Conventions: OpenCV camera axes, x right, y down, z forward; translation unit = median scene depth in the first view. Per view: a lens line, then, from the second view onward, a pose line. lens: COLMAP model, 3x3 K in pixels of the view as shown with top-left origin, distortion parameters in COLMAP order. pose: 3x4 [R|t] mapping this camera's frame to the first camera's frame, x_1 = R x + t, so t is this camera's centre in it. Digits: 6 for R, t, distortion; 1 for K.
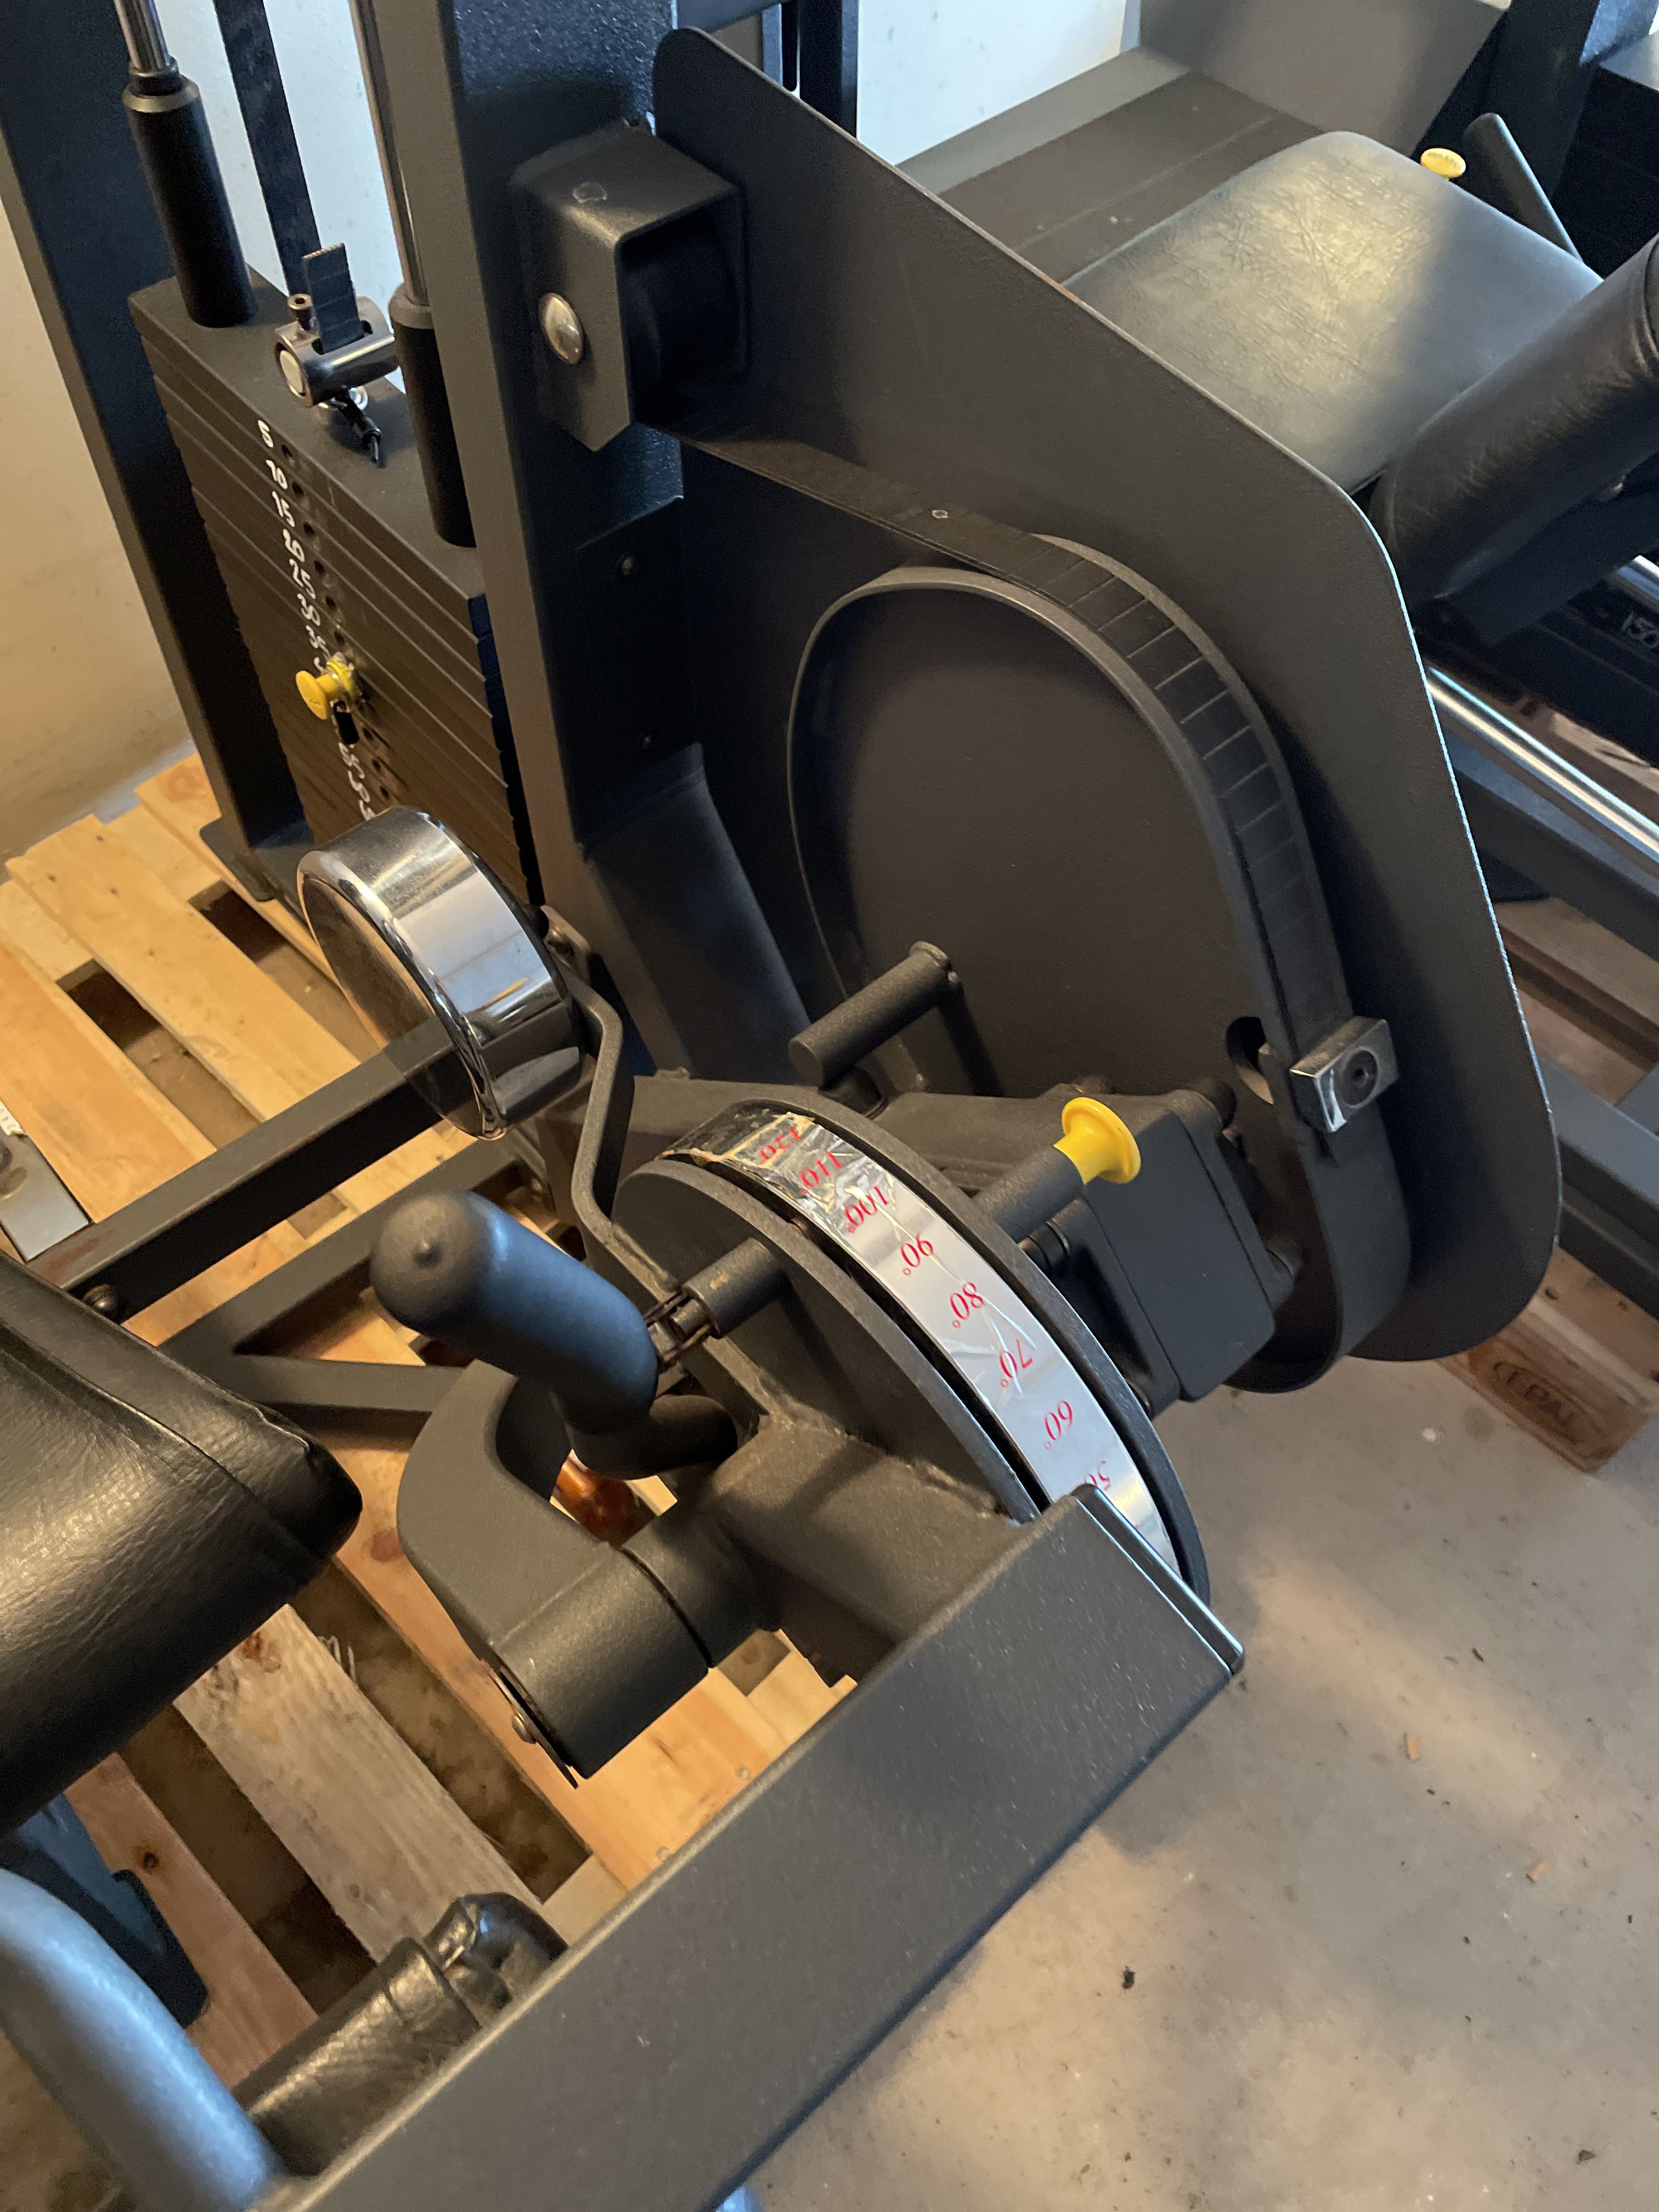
lens RADIAL K [[1684.6, 0, 829.5], [0, 1684.6, 1106.0], [0, 0, 1]] dist [0.088053, -0.126869]
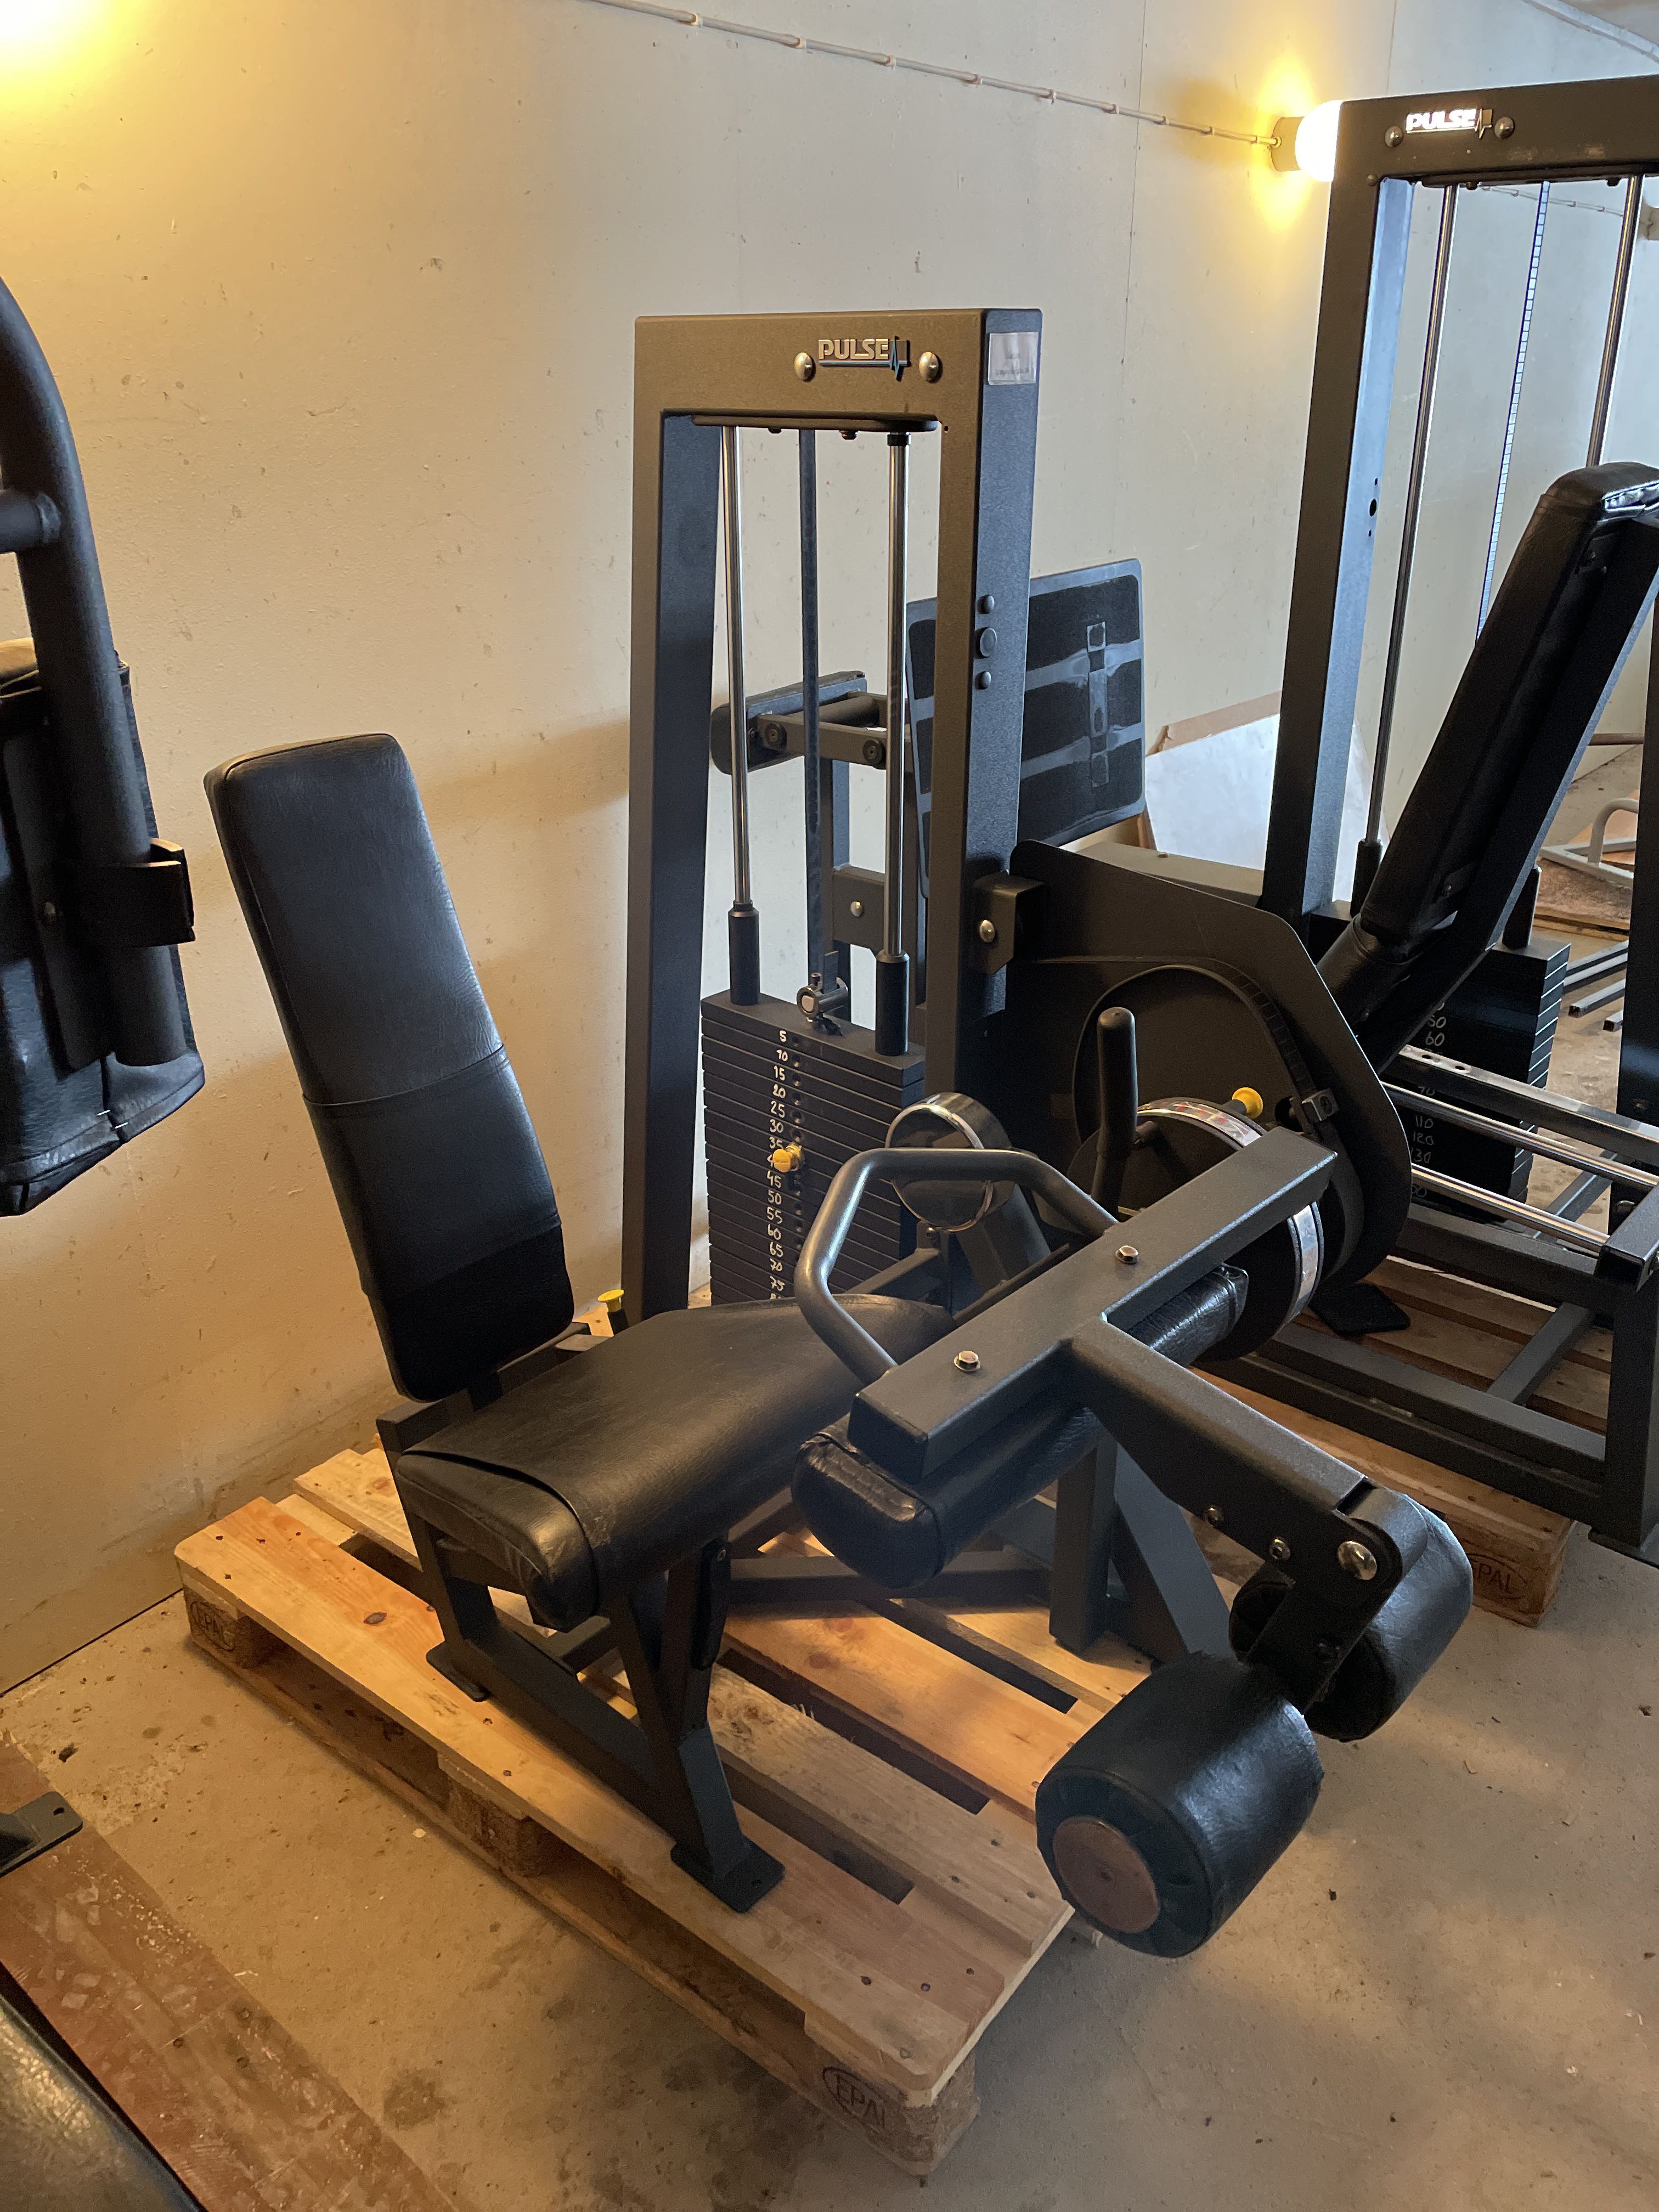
lens RADIAL K [[1670.2, 0, 829.6], [0, 1670.2, 1099.9], [0, 0, 1]] dist [0.092812, -0.125571]
pose [[0.993598, -0.064212, 0.092951, -0.392867], [0.103431, 0.848003, -0.519801, 0.688614], [-0.045445, 0.526087, 0.849215, -0.693161]]
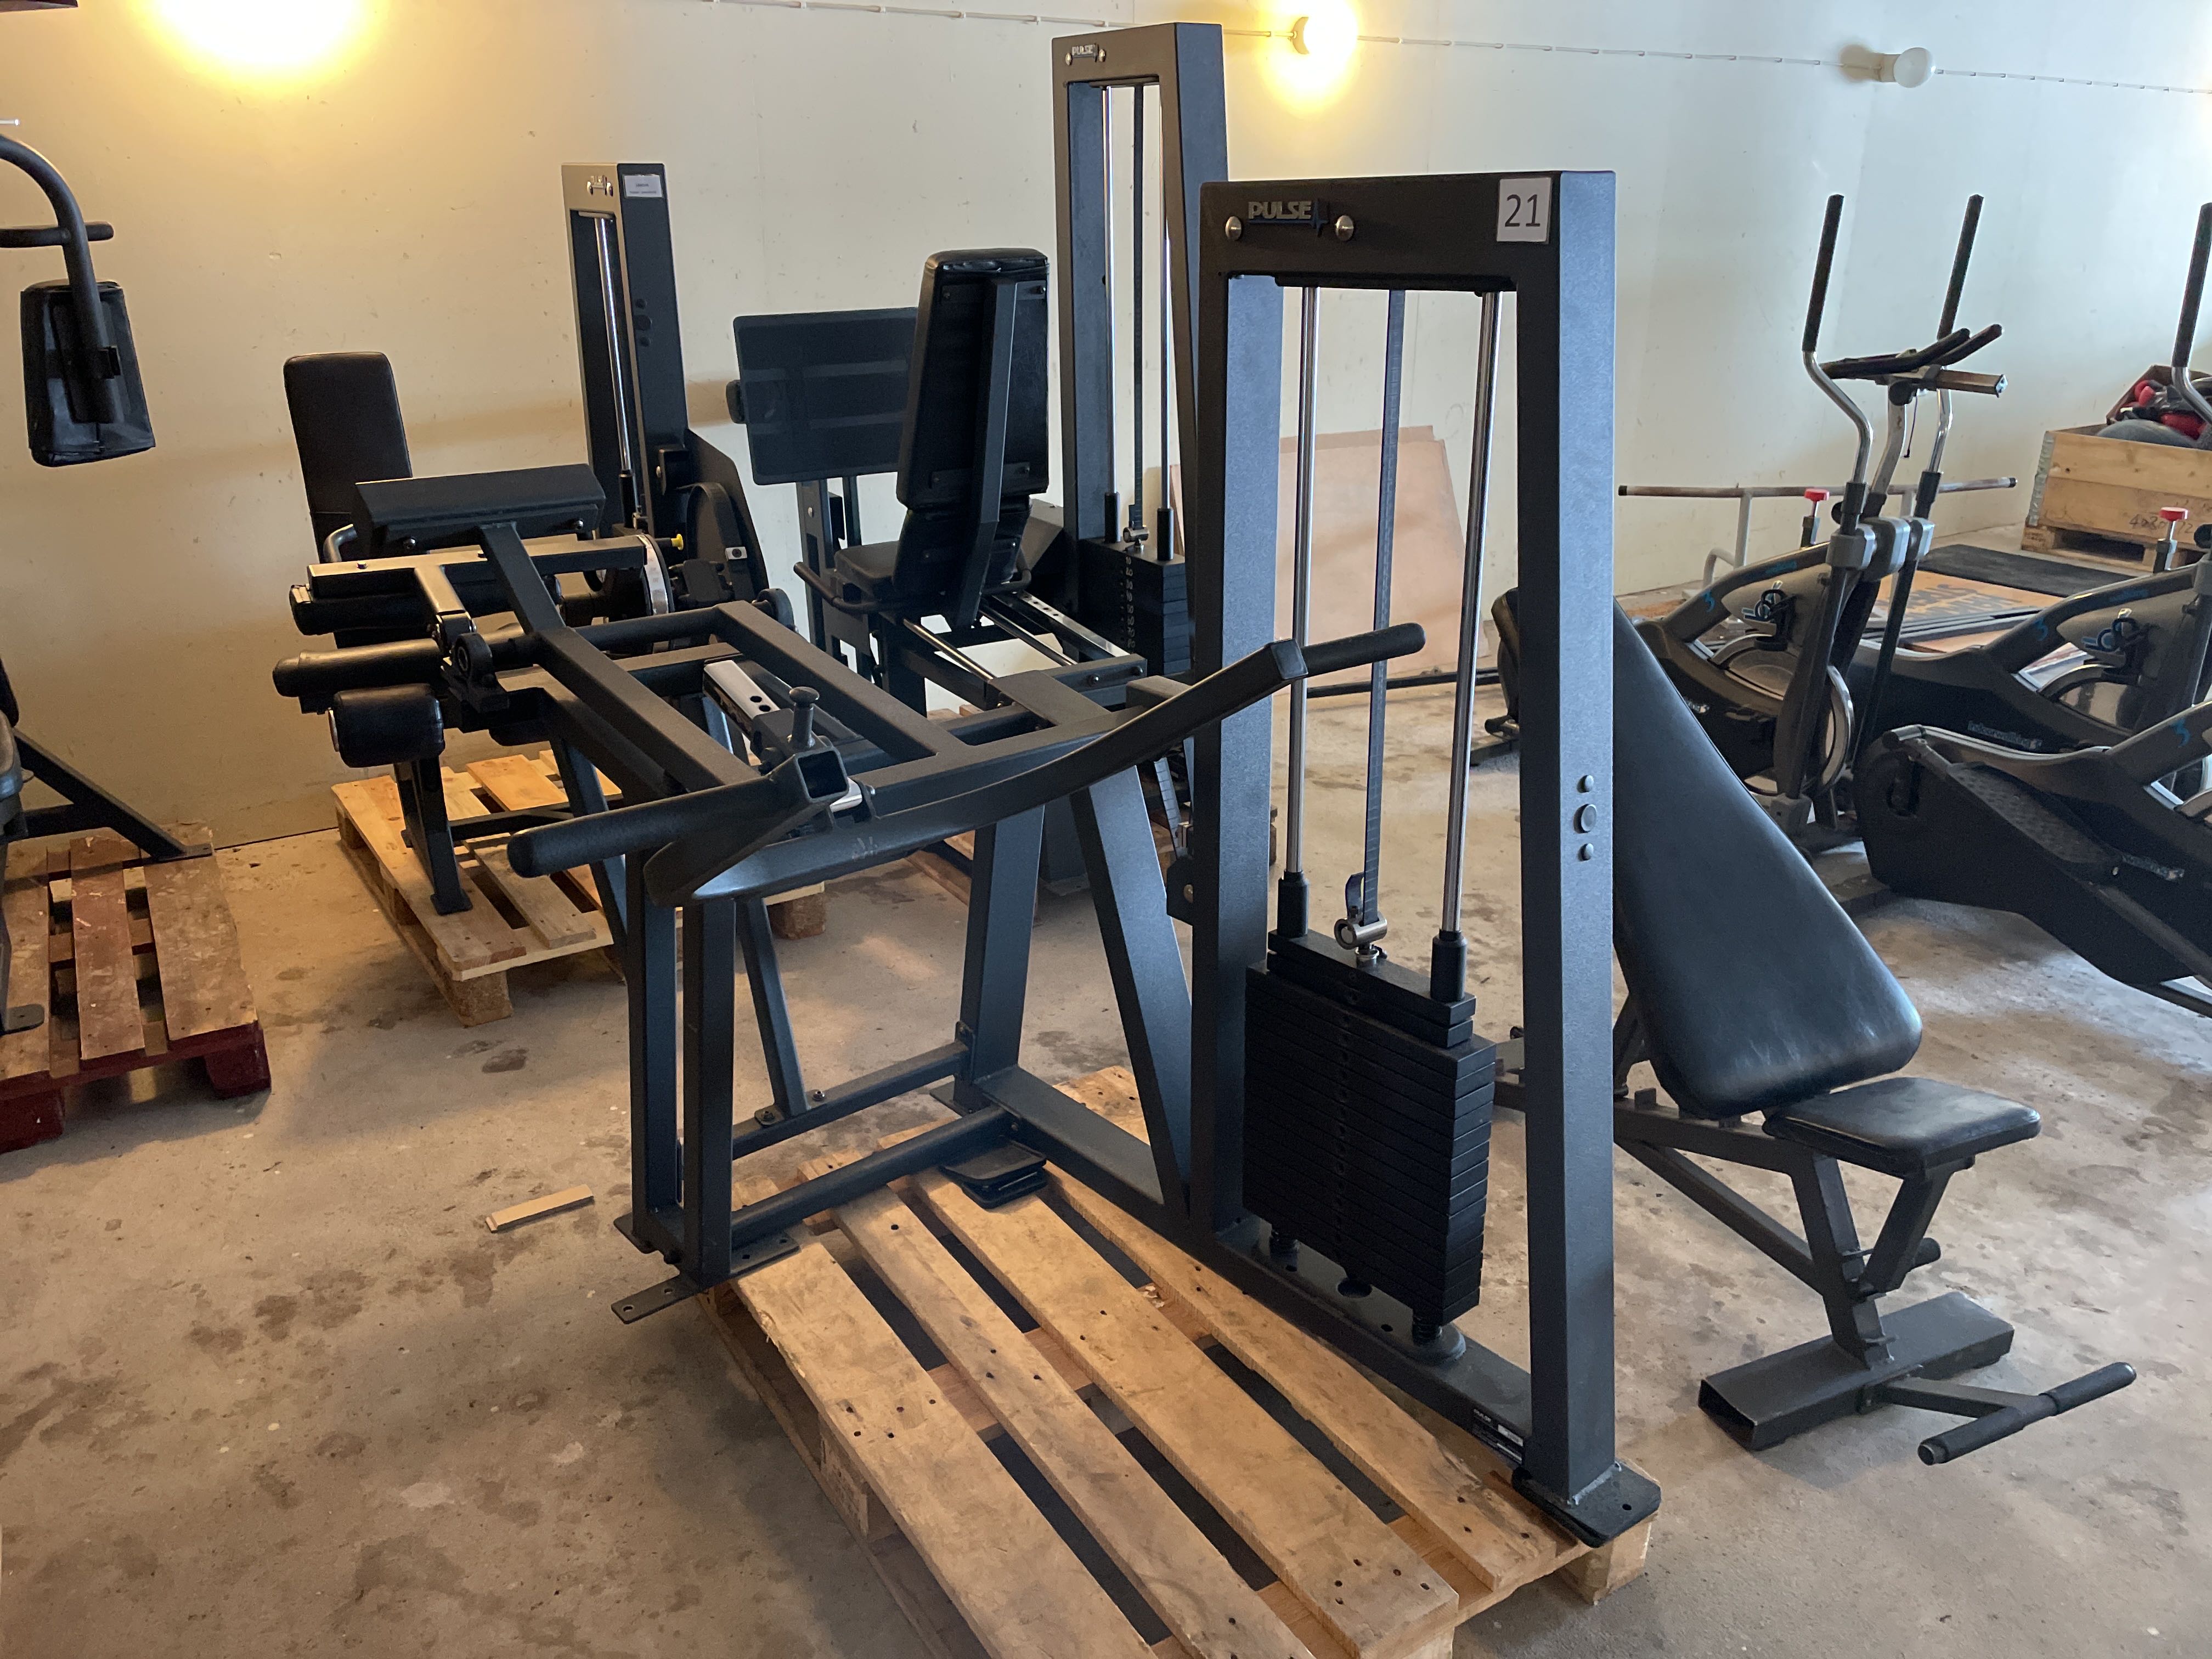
lens RADIAL K [[1684.6, 0, 1141.8], [0, 1684.6, 818.4], [0, 0, 1]] dist [0.088053, -0.126869]
pose [[0.979426, 0.060430, -0.192546, 1.422101], [-0.159096, 0.818197, -0.552487, 1.855189], [0.124153, 0.571754, 0.810977, -1.502268]]
